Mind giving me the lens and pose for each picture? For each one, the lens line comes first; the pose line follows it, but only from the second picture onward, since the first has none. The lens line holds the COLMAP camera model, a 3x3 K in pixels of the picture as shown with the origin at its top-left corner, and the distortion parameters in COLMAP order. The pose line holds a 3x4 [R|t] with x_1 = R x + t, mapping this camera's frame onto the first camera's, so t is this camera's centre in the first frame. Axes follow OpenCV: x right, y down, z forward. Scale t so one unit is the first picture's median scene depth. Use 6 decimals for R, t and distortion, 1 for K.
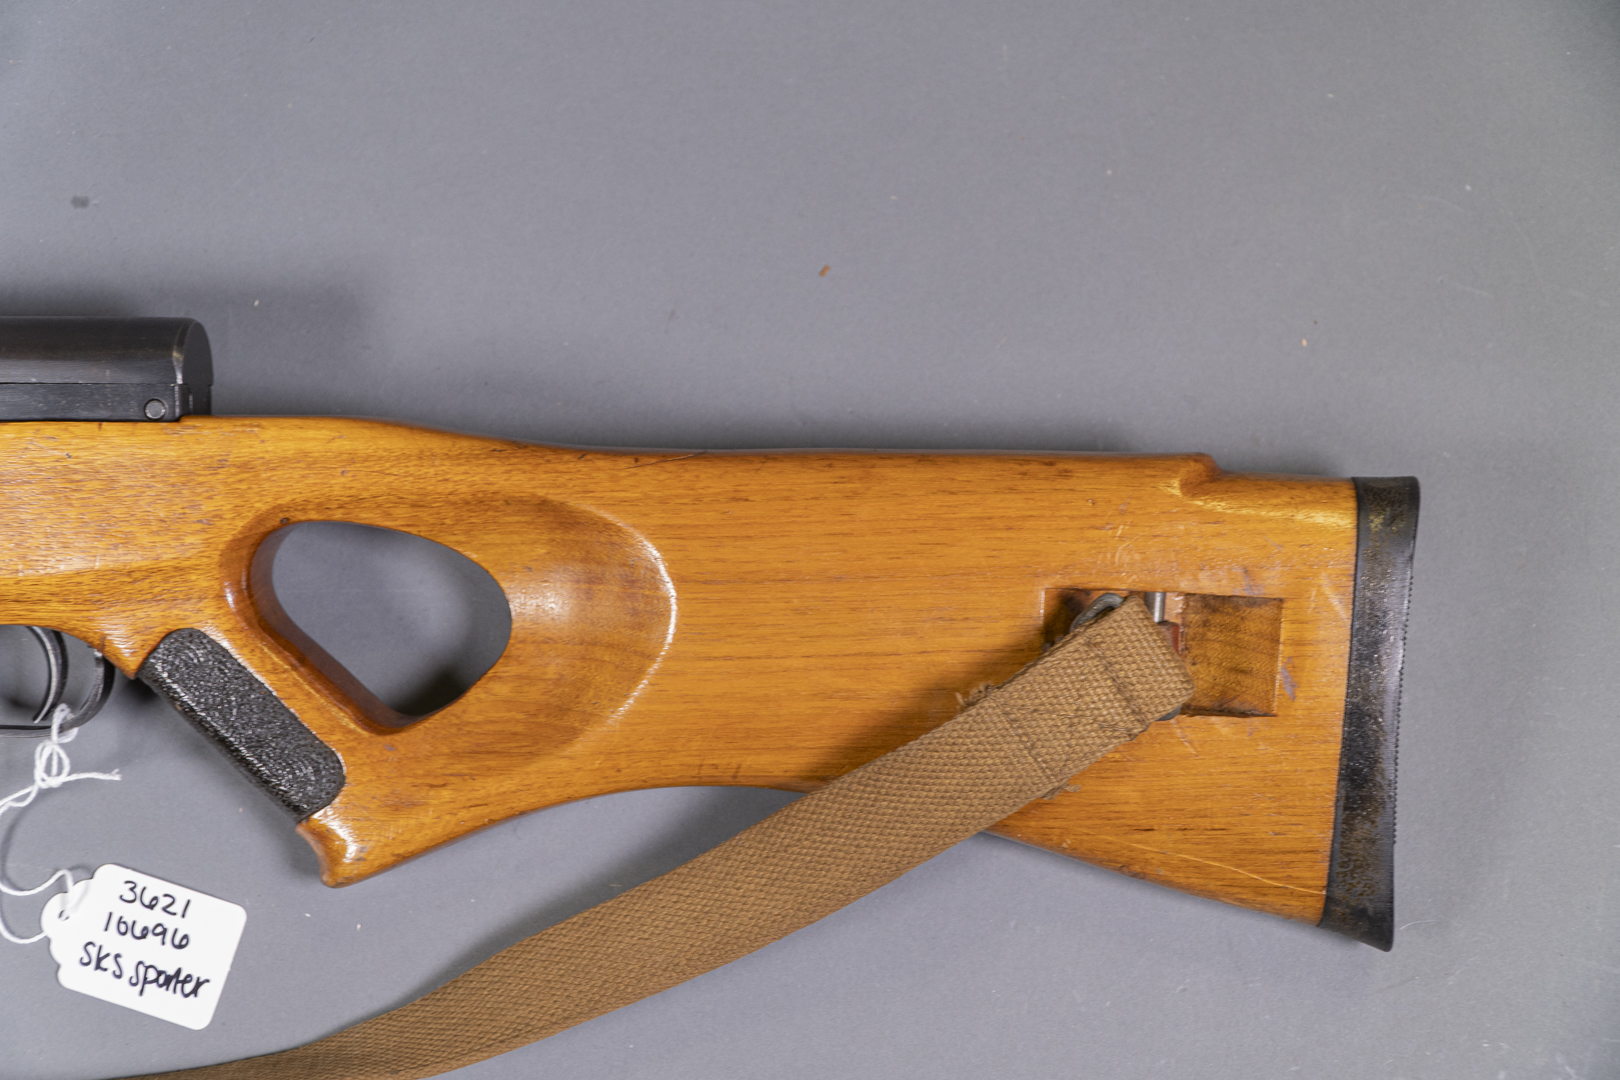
lens RADIAL K [[2534.9, 0, 810.0], [0, 2534.9, 540.0], [0, 0, 1]] dist [0.079025, -0.129160]
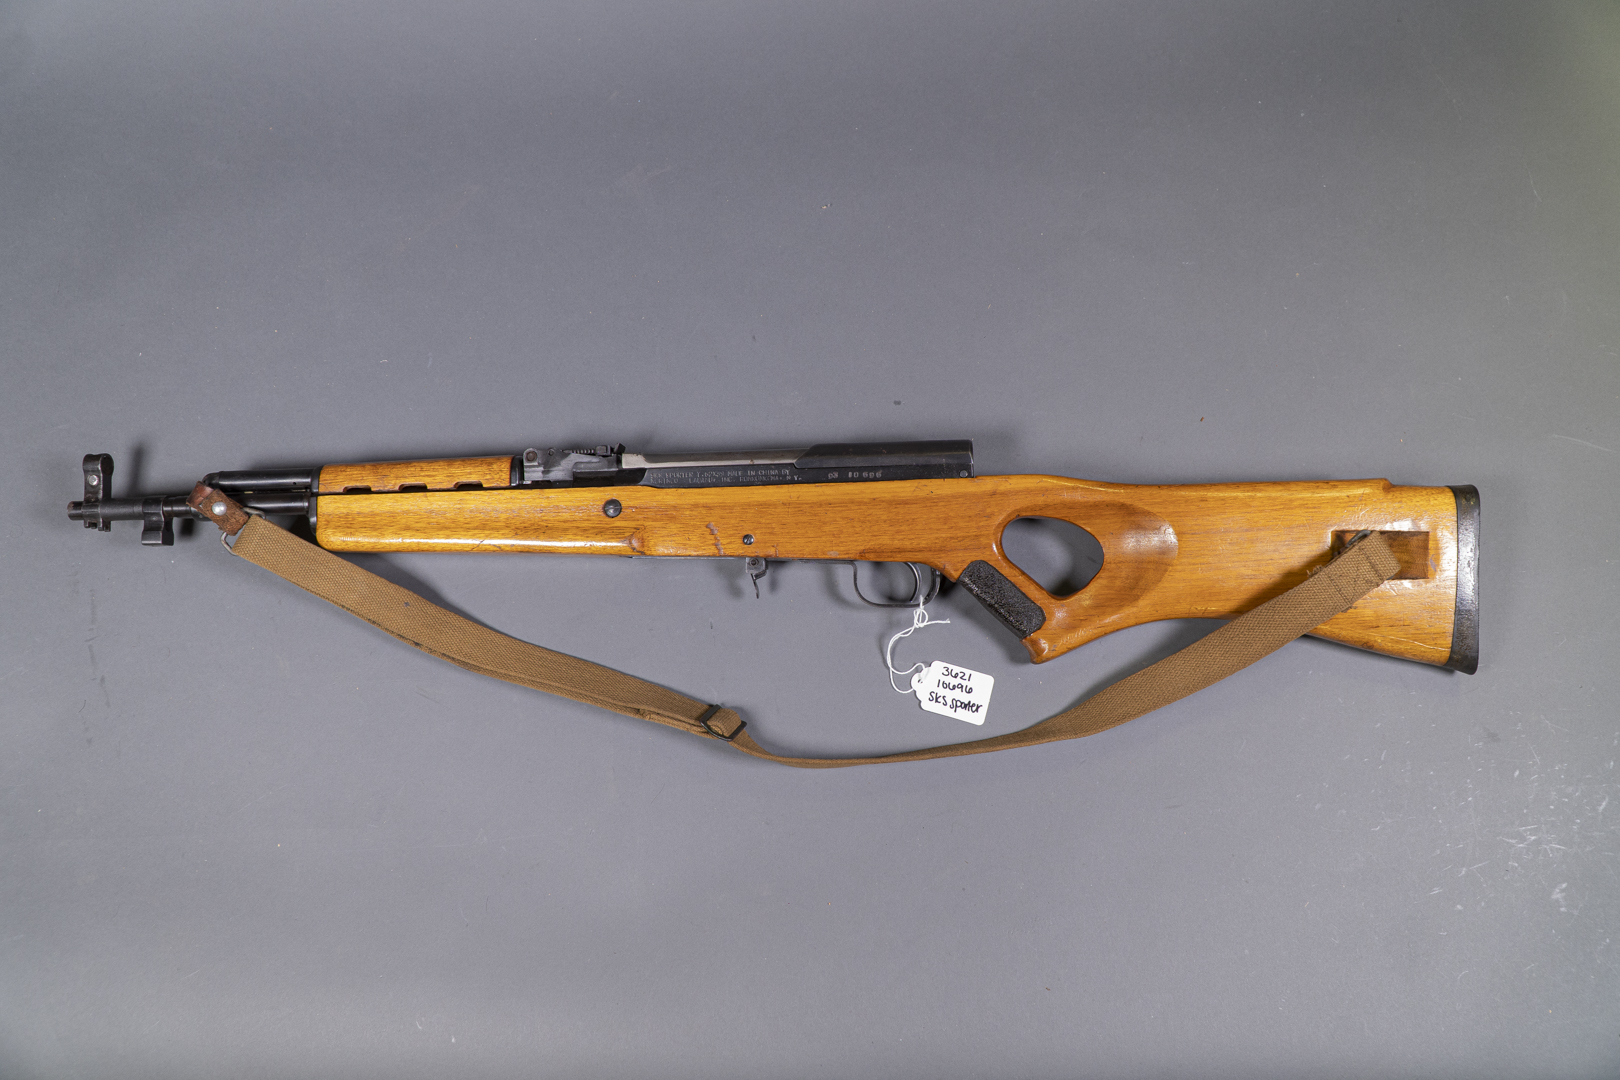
lens RADIAL K [[1200.5, 0, 810.0], [0, 1200.5, 540.0], [0, 0, 1]] dist [-0.006629, -0.002639]
pose [[0.999574, -0.027300, -0.010297, -0.399944], [0.026167, 0.994887, -0.097545, 0.126570], [0.012907, 0.097234, 0.995178, -0.182052]]
